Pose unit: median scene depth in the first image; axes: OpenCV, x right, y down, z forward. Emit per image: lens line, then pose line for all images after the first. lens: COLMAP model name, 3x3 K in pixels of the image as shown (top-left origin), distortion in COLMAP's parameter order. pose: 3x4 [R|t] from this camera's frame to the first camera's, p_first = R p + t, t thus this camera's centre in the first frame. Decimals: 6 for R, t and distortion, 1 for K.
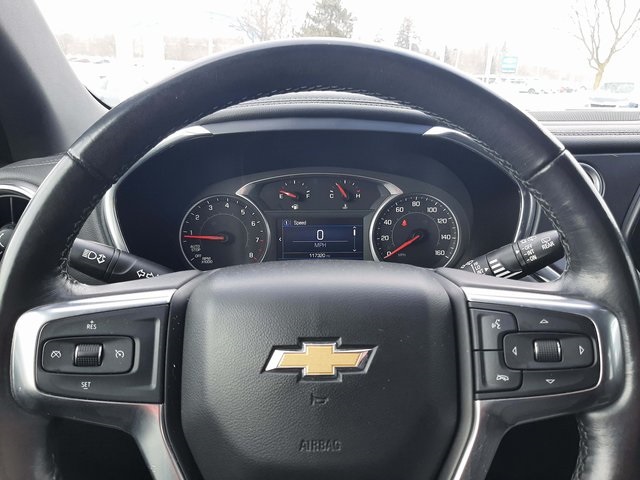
lens RADIAL K [[524.7, 0, 320.0], [0, 524.7, 240.0], [0, 0, 1]] dist [0.016130, -0.056282]
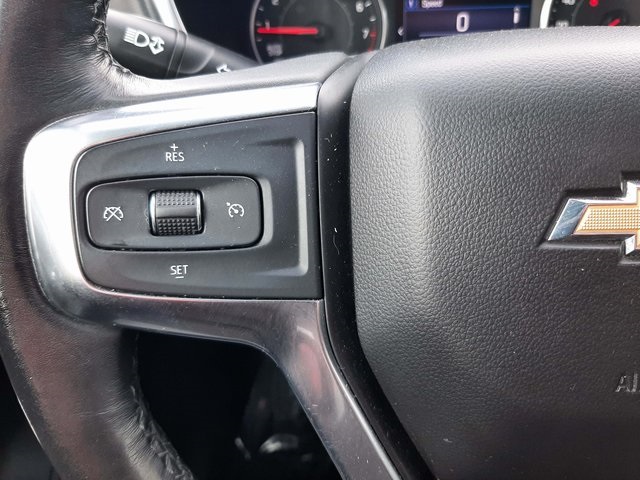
lens RADIAL K [[524.7, 0, 320.0], [0, 524.7, 240.0], [0, 0, 1]] dist [0.016130, -0.056282]
pose [[0.998905, -0.011490, -0.045353, -0.272844], [0.024270, 0.956001, 0.292357, 0.097169], [0.039998, -0.293137, 0.955233, 0.503147]]
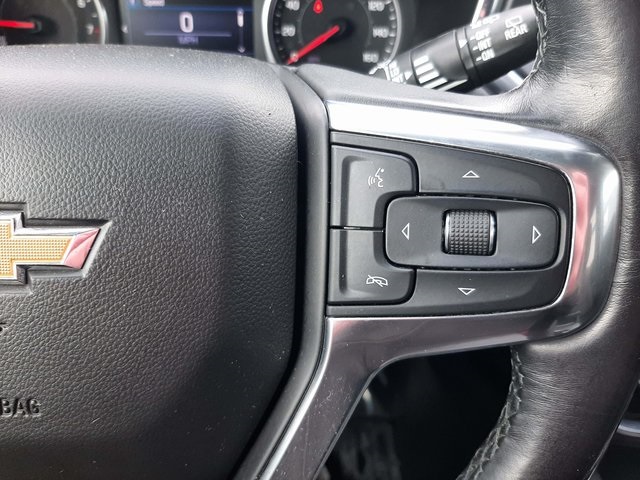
lens RADIAL K [[524.7, 0, 320.0], [0, 524.7, 240.0], [0, 0, 1]] dist [0.016130, -0.056282]
pose [[0.999516, 0.012847, 0.028325, 0.269737], [-0.021308, 0.946259, 0.322706, 0.056636], [-0.022656, -0.323154, 0.946075, 0.512720]]
